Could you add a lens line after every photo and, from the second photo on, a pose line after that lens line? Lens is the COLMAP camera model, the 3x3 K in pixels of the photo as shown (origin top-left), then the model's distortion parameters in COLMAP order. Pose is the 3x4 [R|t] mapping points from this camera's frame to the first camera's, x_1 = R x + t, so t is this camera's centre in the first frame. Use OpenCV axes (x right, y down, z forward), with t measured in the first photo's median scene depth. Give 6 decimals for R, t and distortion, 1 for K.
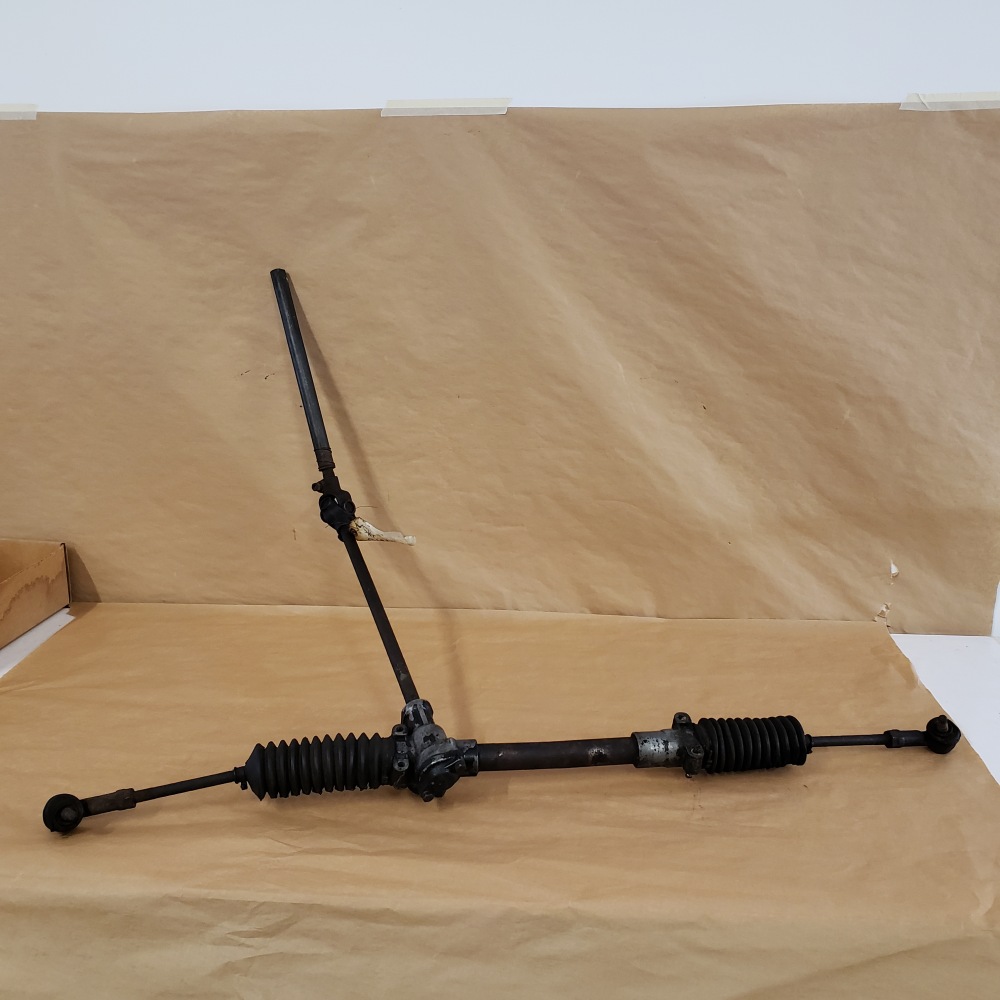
lens RADIAL K [[1071.6, 0, 500.0], [0, 1071.6, 500.0], [0, 0, 1]] dist [0.109688, -0.250094]
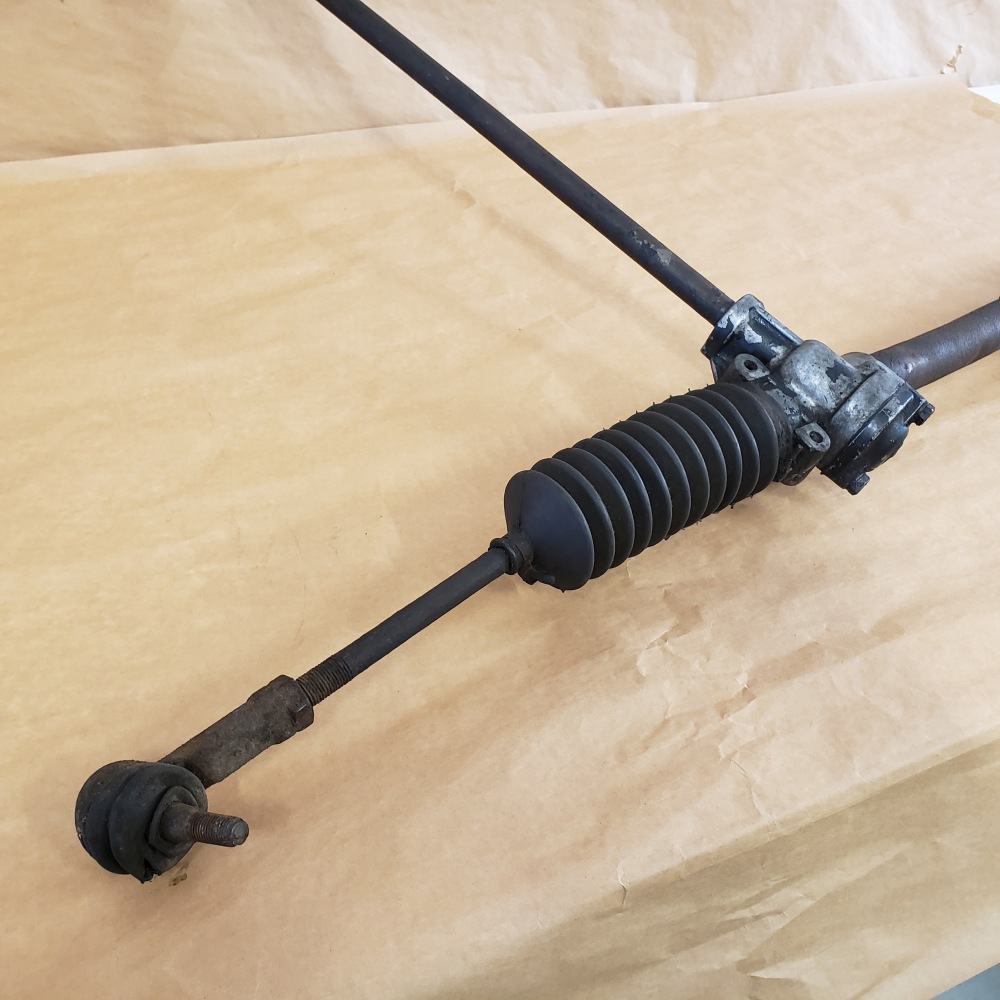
lens RADIAL K [[1047.1, 0, 519.9], [0, 1047.1, 486.0], [0, 0, 1]] dist [0.106437, -0.198564]
pose [[0.852248, -0.266344, 0.450260, -0.374499], [0.060070, 0.904821, 0.421533, 0.057670], [-0.519677, -0.332204, 0.787132, 0.633654]]
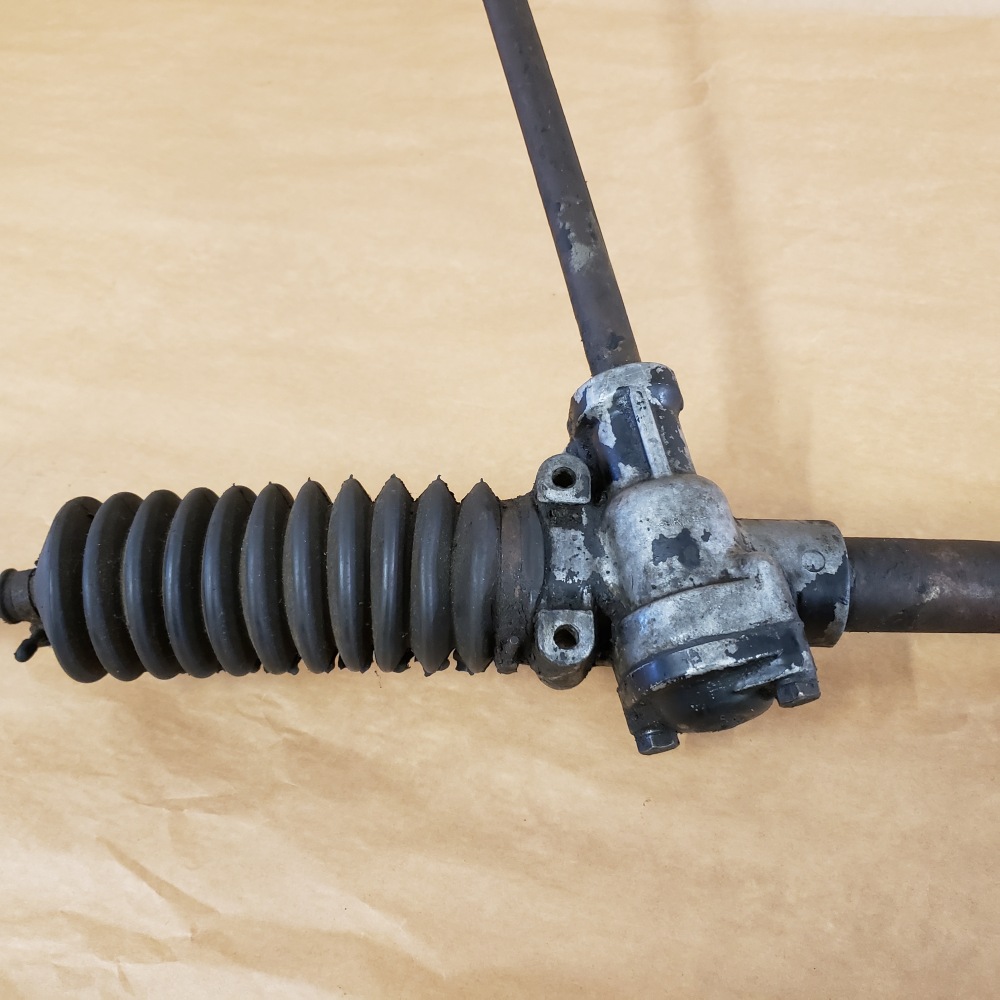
lens RADIAL K [[1071.6, 0, 500.0], [0, 1071.6, 500.0], [0, 0, 1]] dist [0.109688, -0.250094]
pose [[0.990271, 0.084517, -0.110549, -0.073560], [-0.012087, 0.843669, 0.536728, 0.064476], [0.138629, -0.530170, 0.836482, 0.715686]]
